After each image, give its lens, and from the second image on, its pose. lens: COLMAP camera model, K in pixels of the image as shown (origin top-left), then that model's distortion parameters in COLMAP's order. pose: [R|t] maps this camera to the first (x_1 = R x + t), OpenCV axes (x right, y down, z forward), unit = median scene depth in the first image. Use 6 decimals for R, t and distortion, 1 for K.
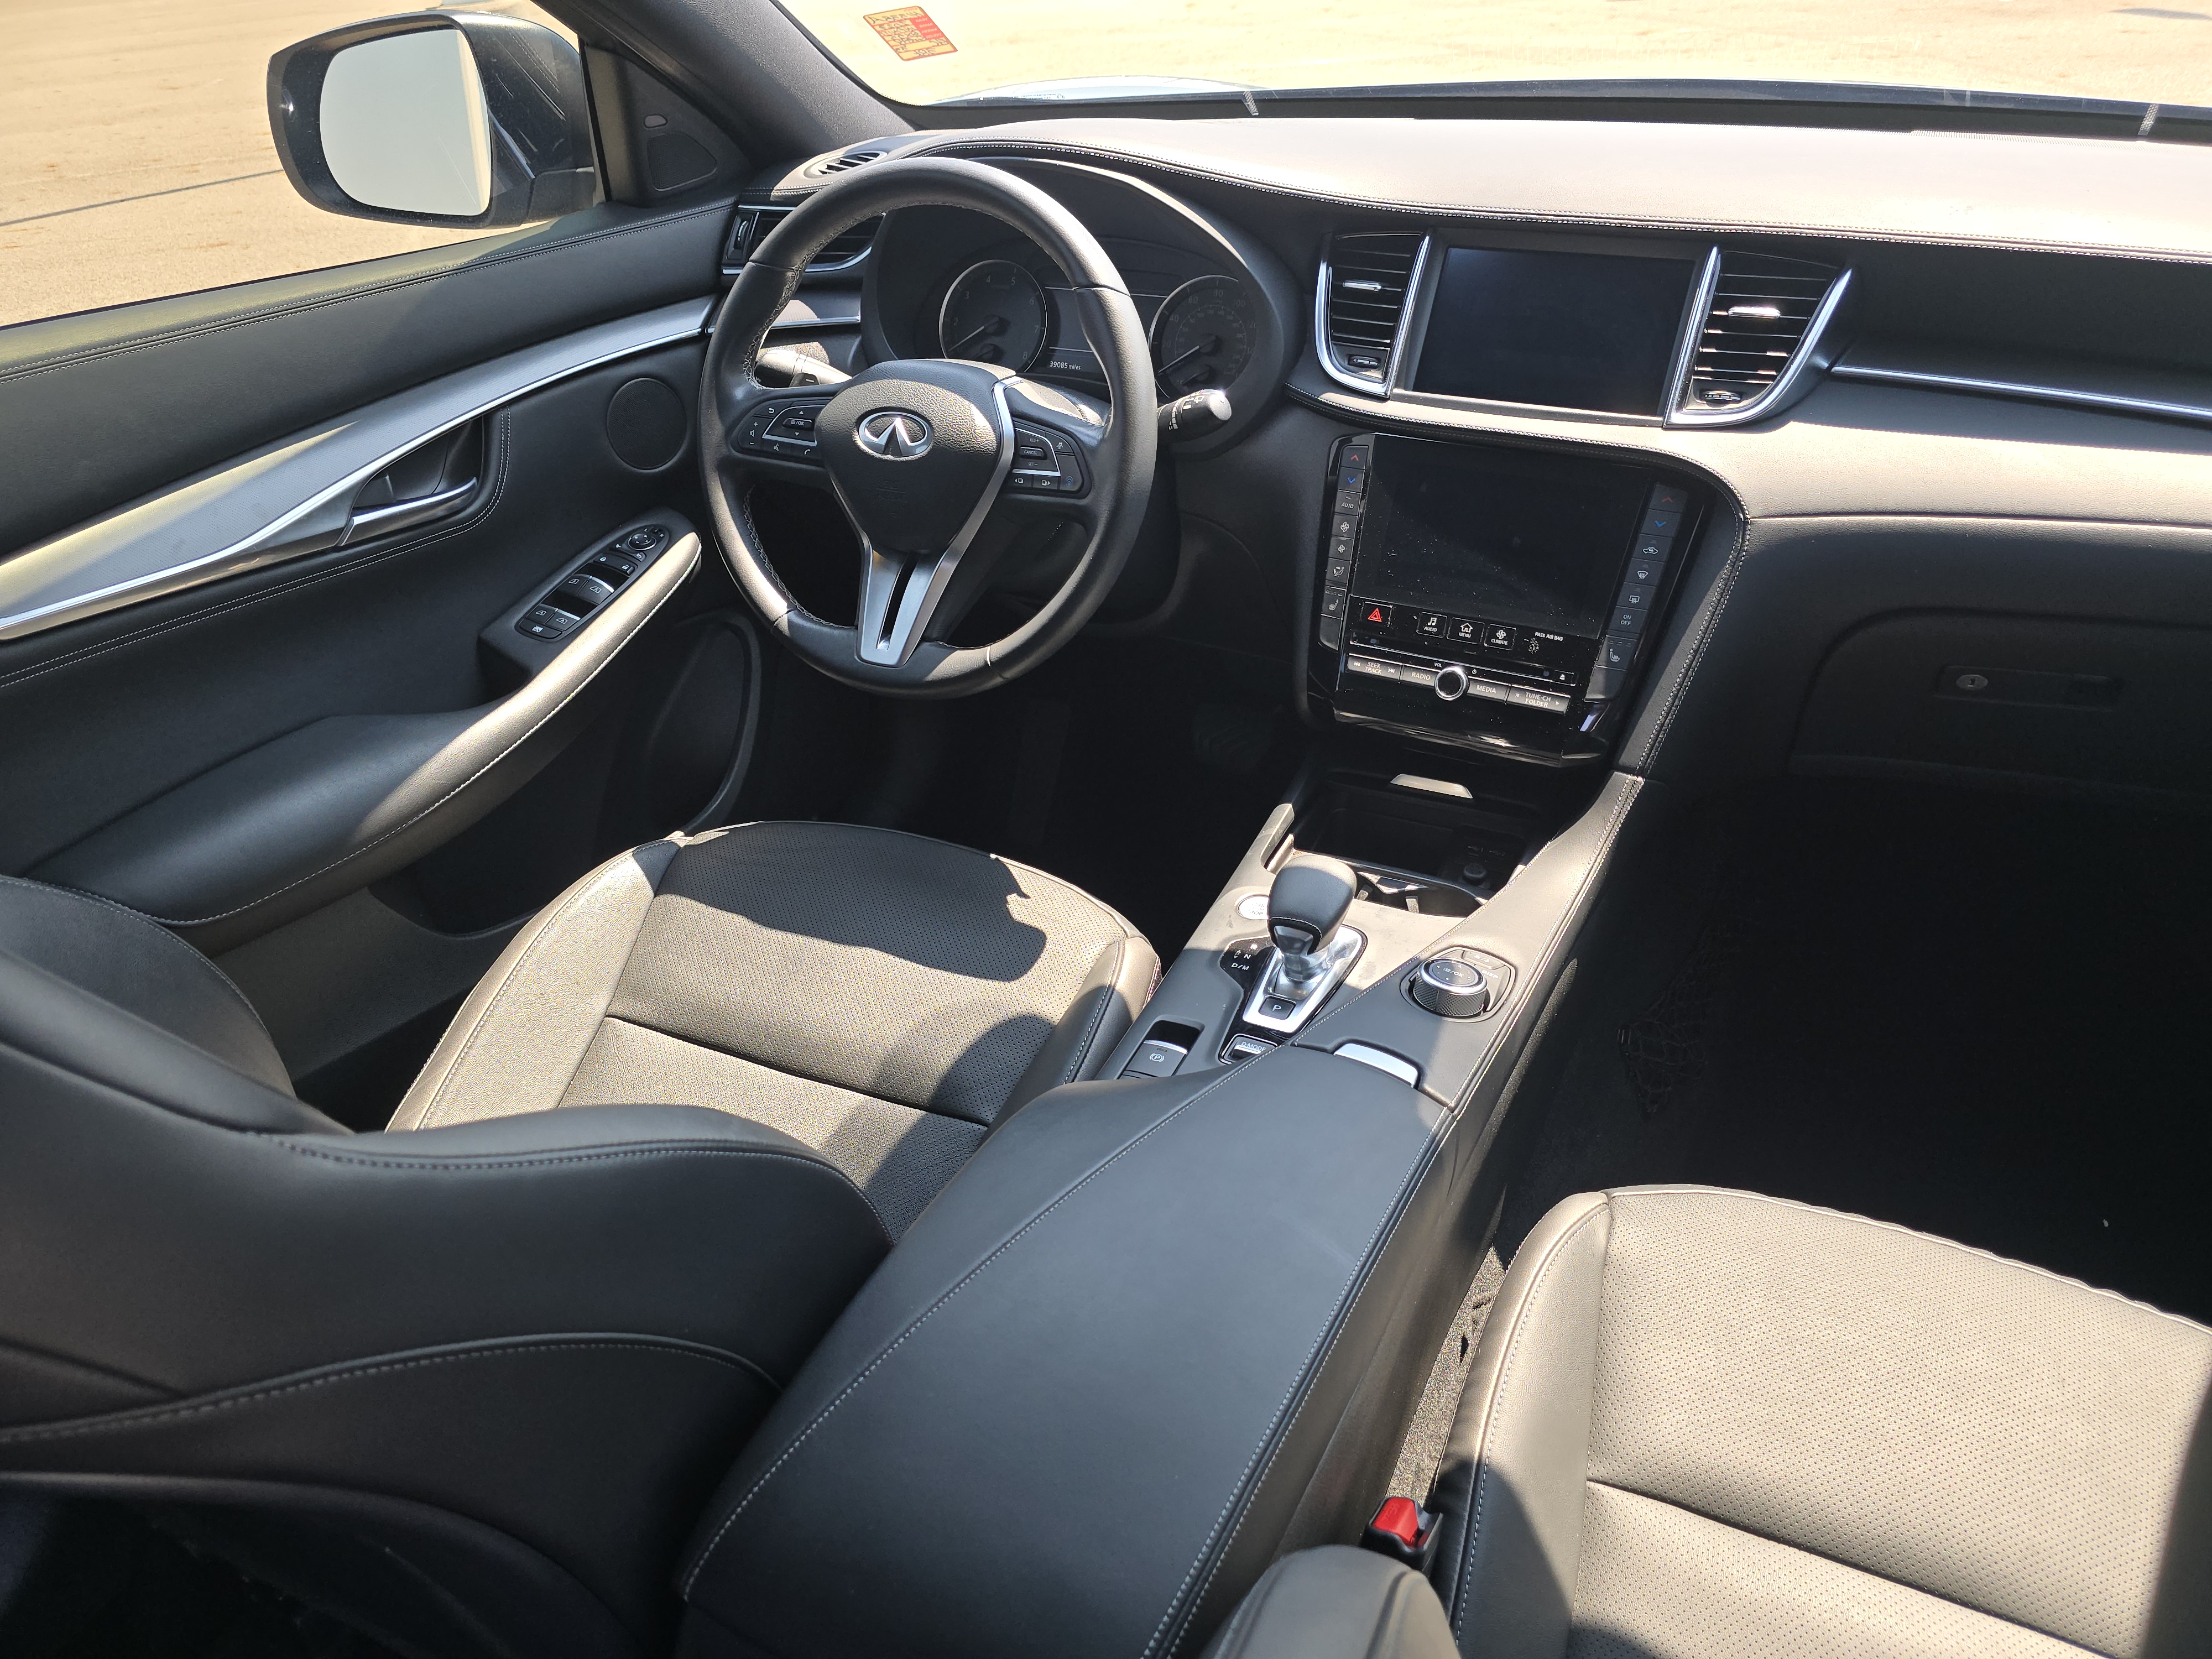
lens RADIAL K [[1405.7, 0, 1140.6], [0, 1405.7, 842.3], [0, 0, 1]] dist [0.004221, -0.001363]
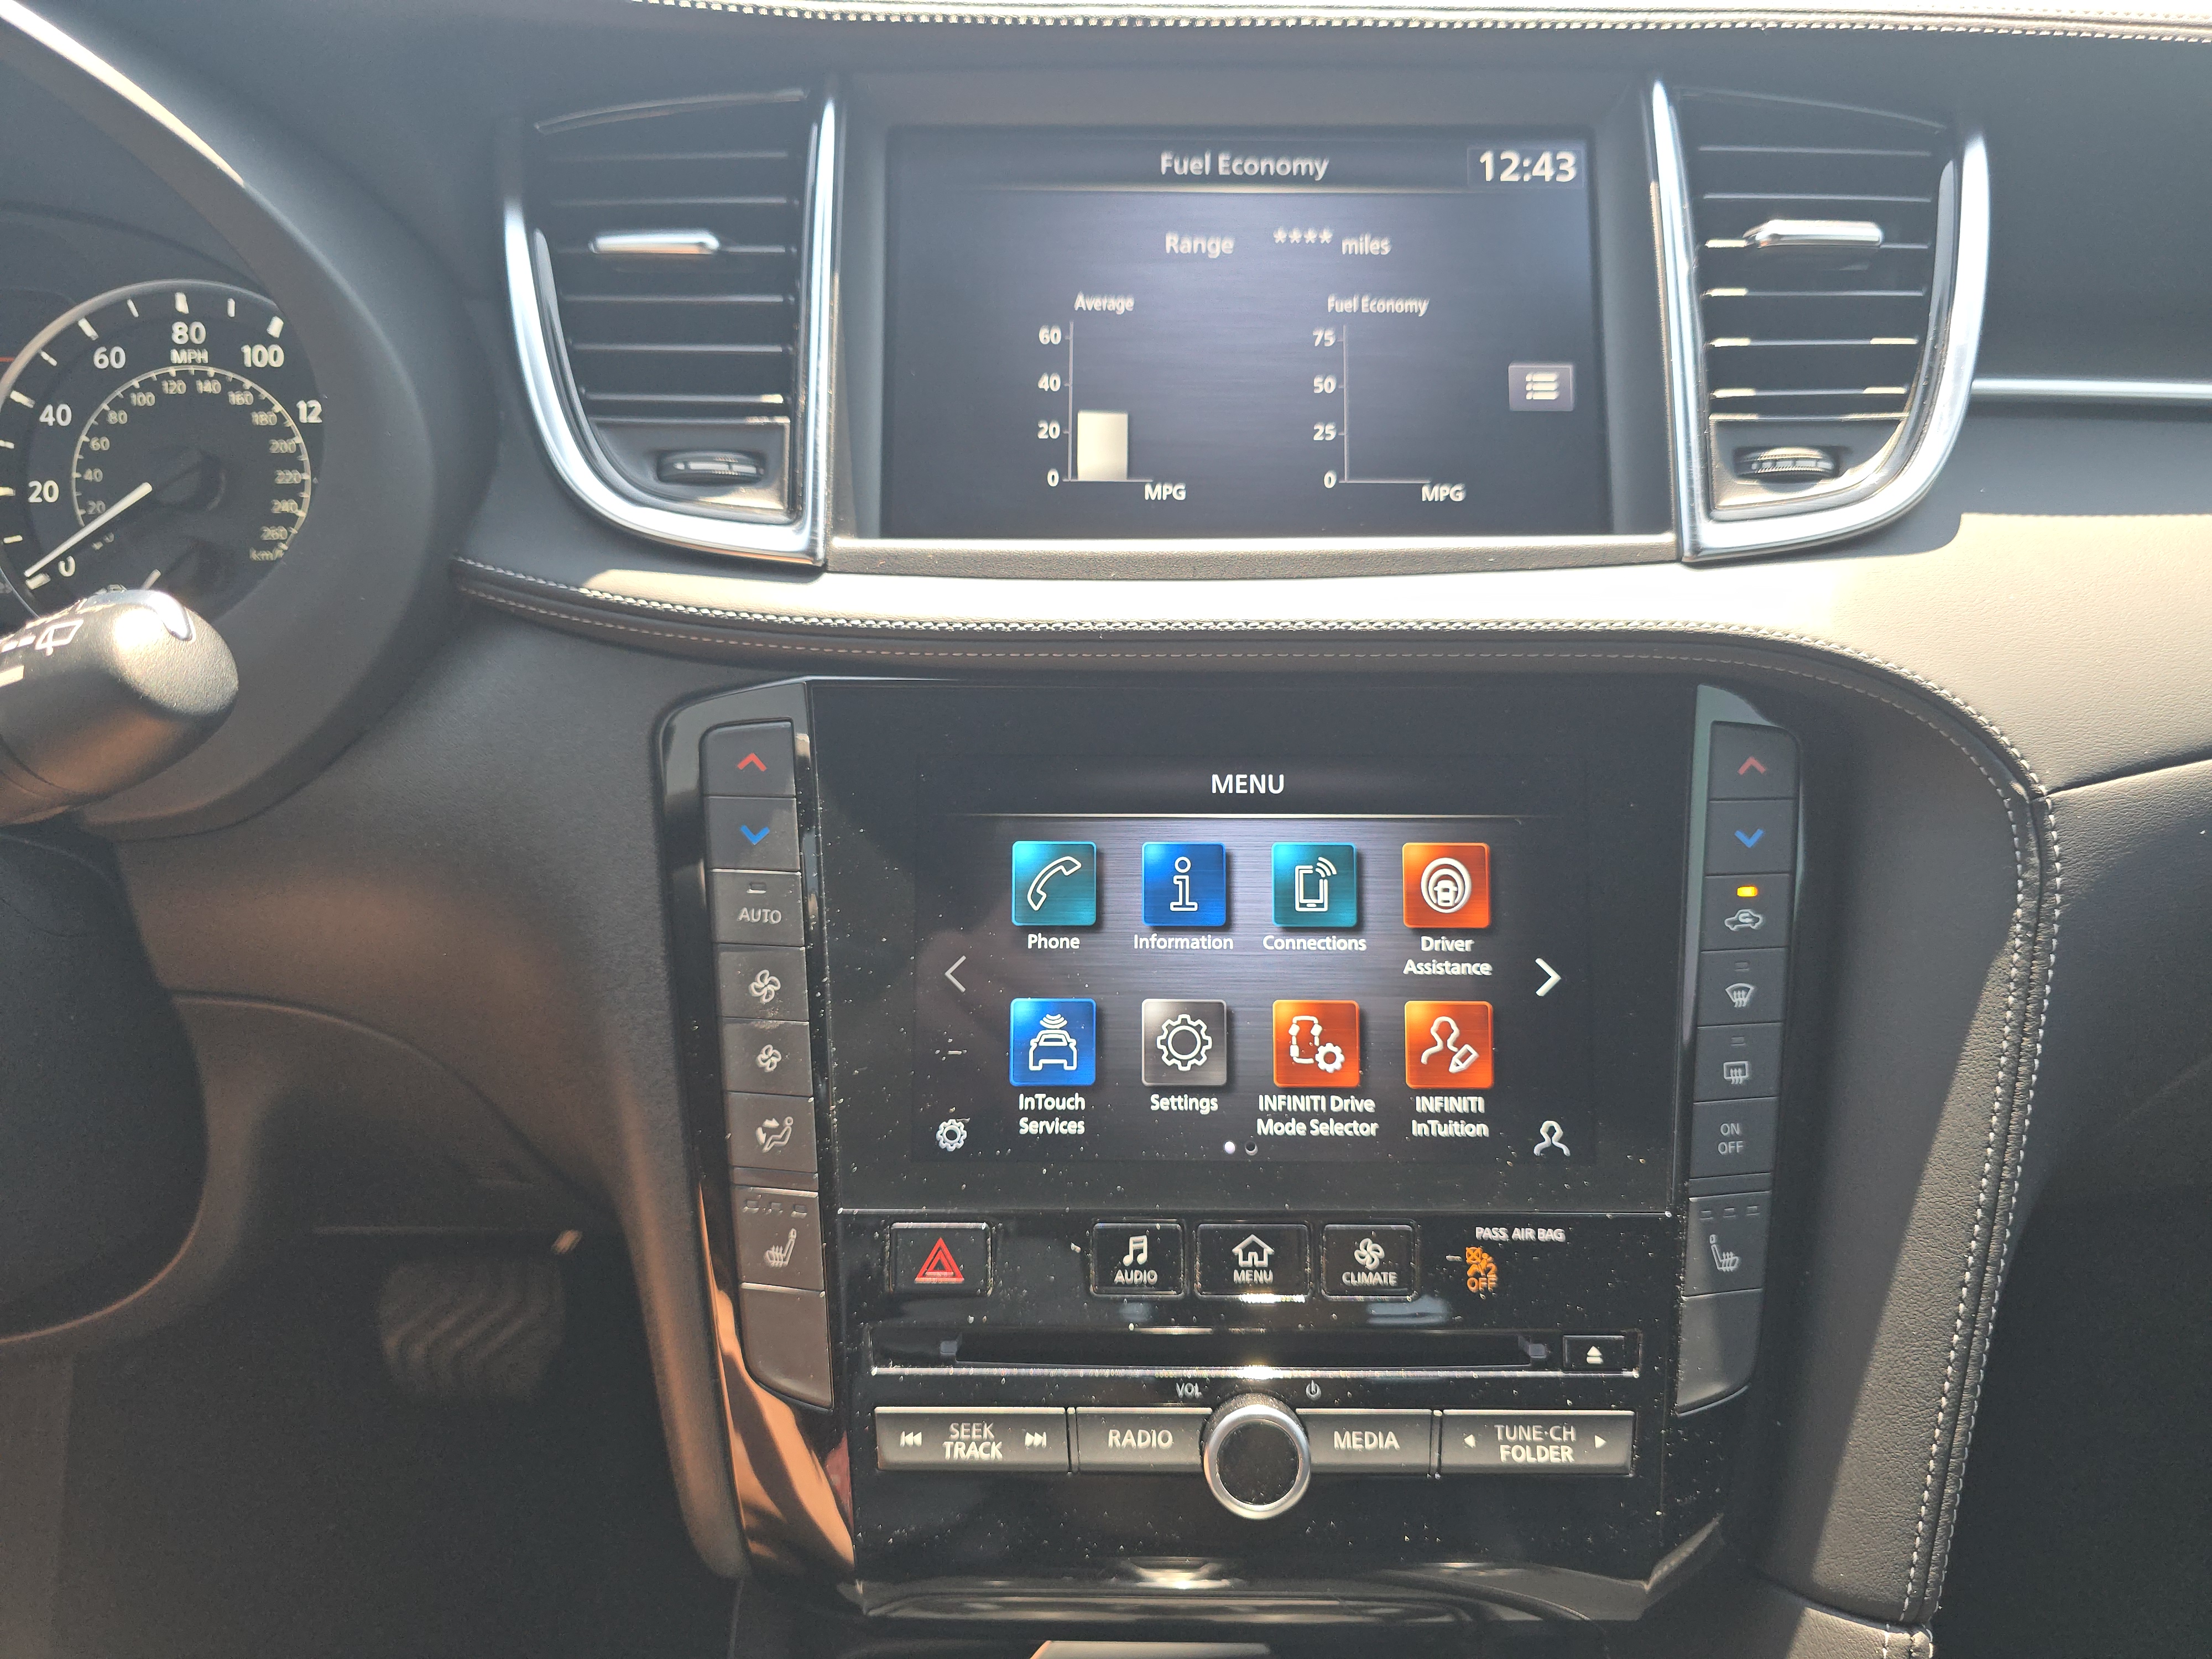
lens RADIAL K [[1510.9, 0, 1053.5], [0, 1510.9, 820.4], [0, 0, 1]] dist [-0.002977, -0.006678]
pose [[0.874431, -0.161649, 0.457427, 0.059898], [0.237198, 0.964932, -0.112439, -0.216617], [-0.423210, 0.206821, 0.882110, 0.711713]]
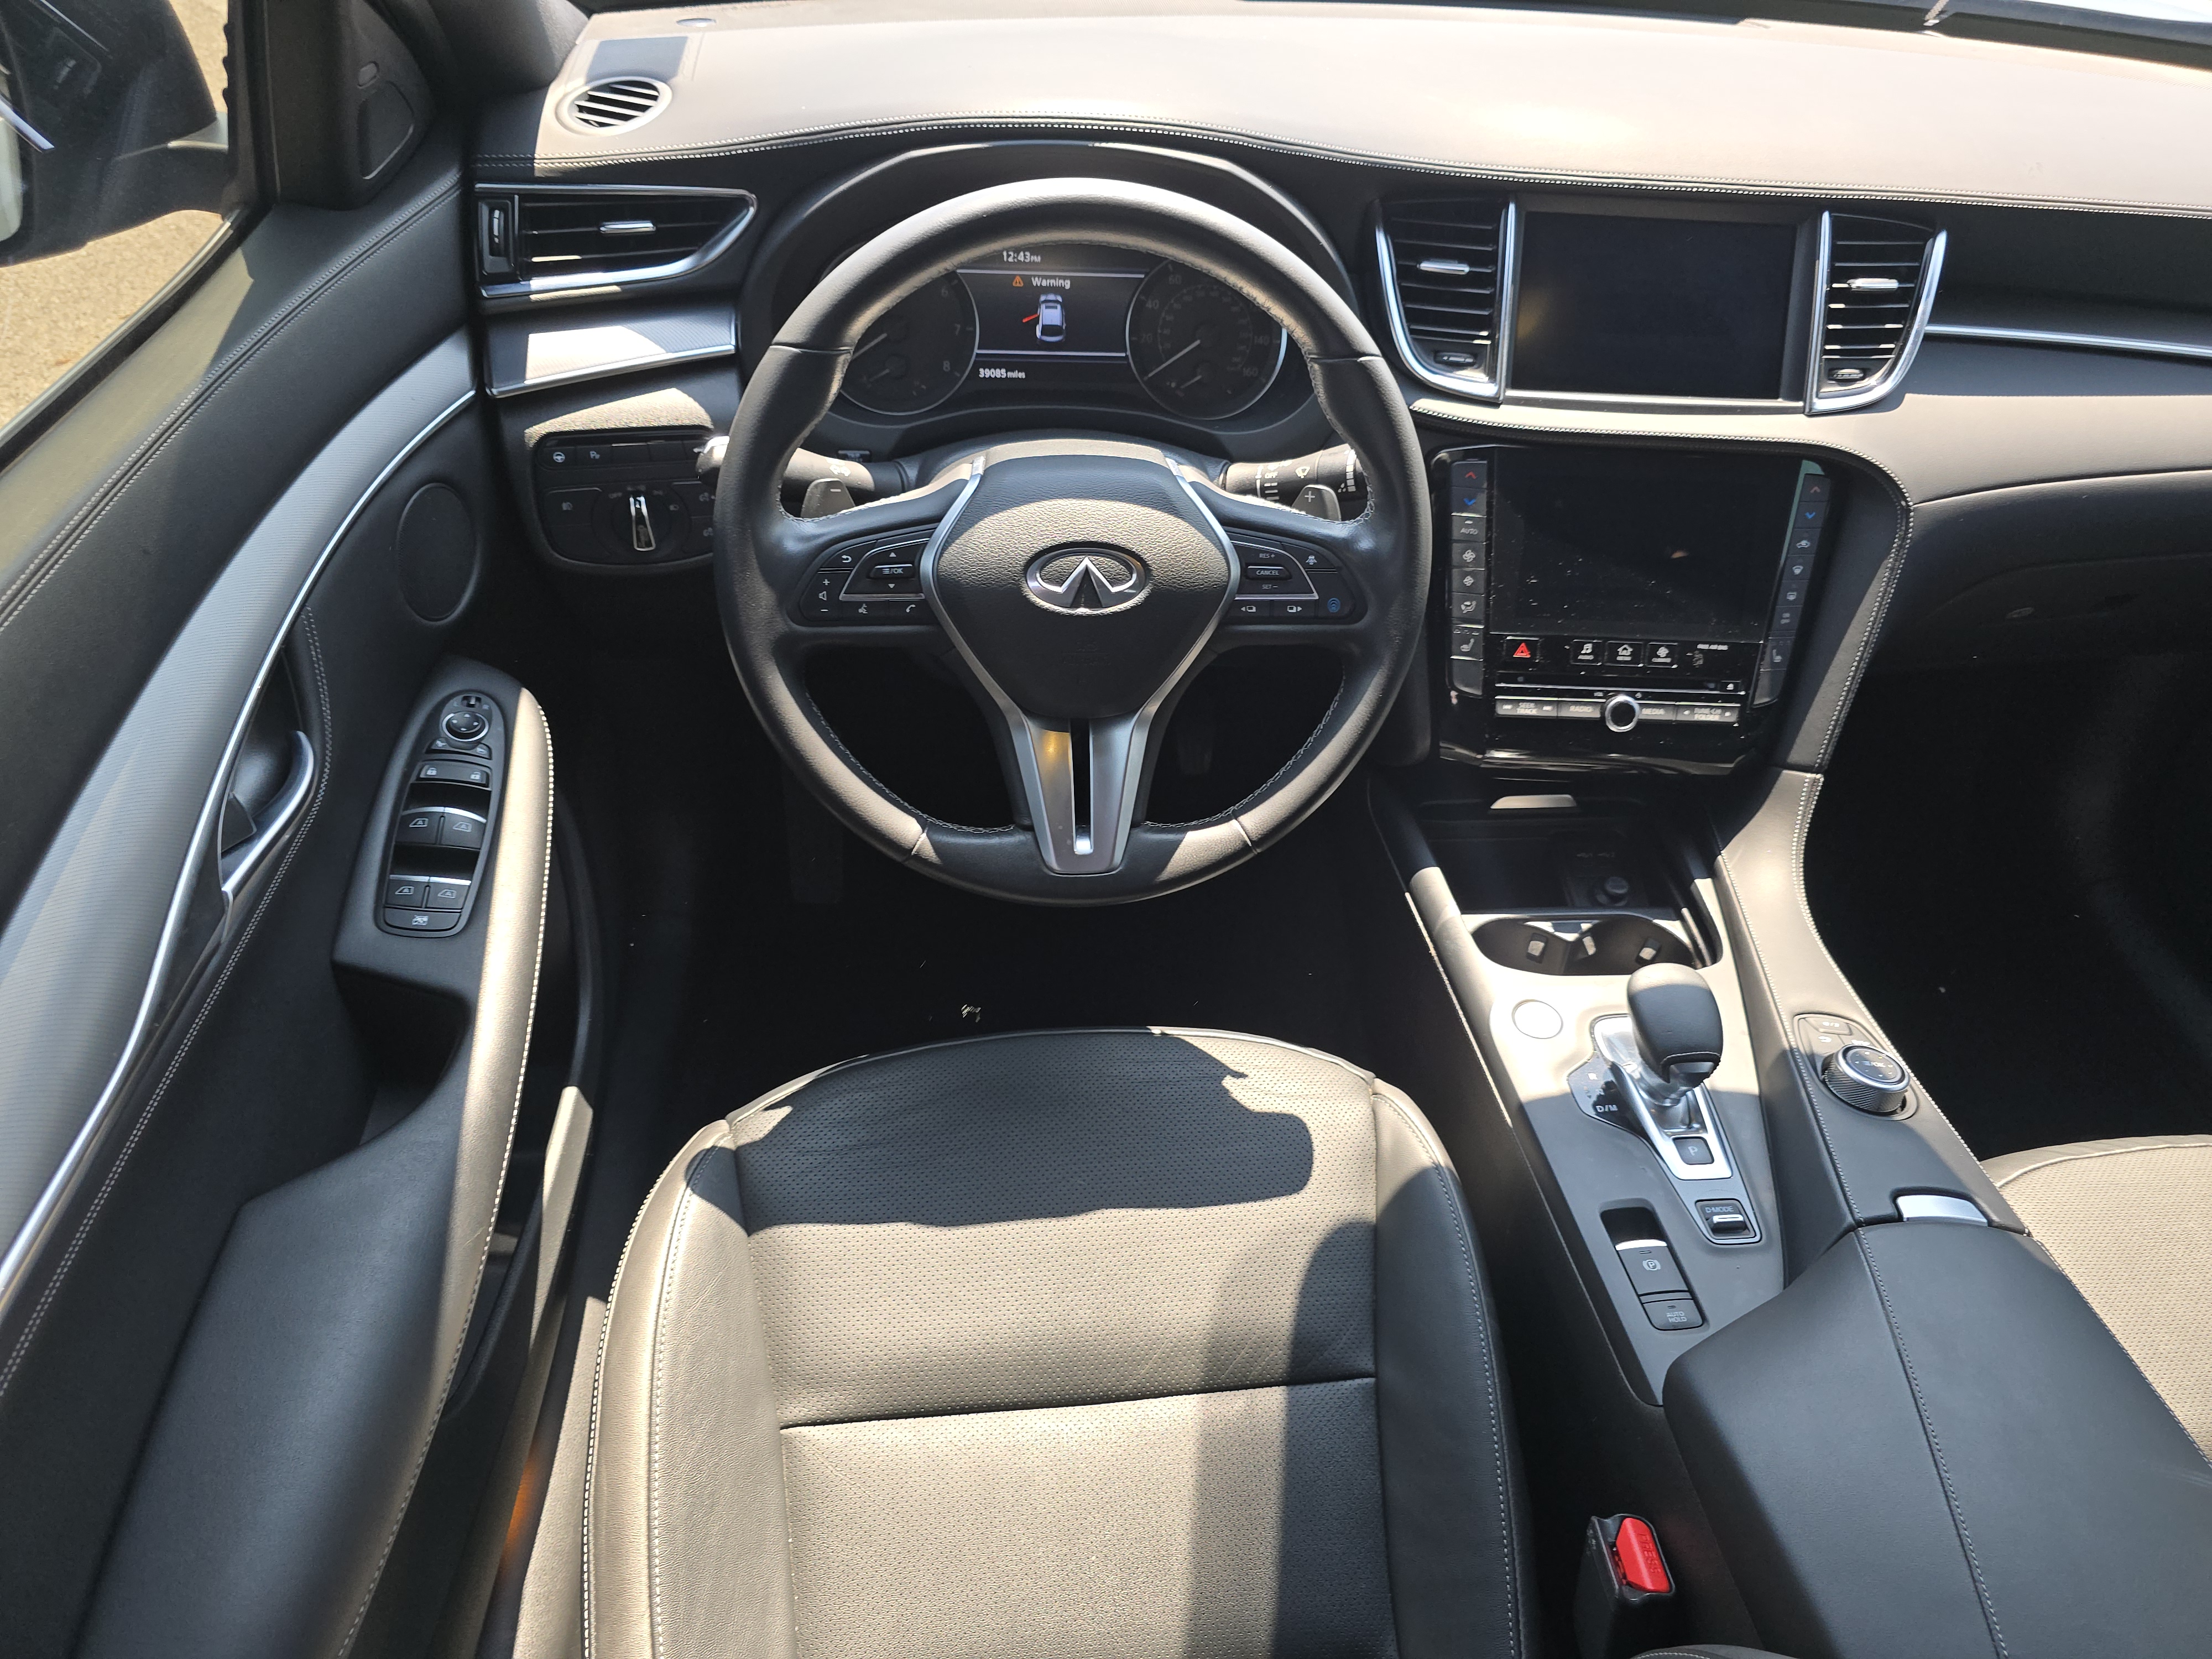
lens RADIAL K [[1441.0, 0, 1106.0], [0, 1441.0, 829.5], [0, 0, 1]] dist [0.000351, -0.005230]
pose [[0.862469, -0.273805, 0.425651, -0.493268], [0.205193, 0.957973, 0.200458, -0.299001], [-0.462648, -0.085548, 0.882405, 0.317307]]
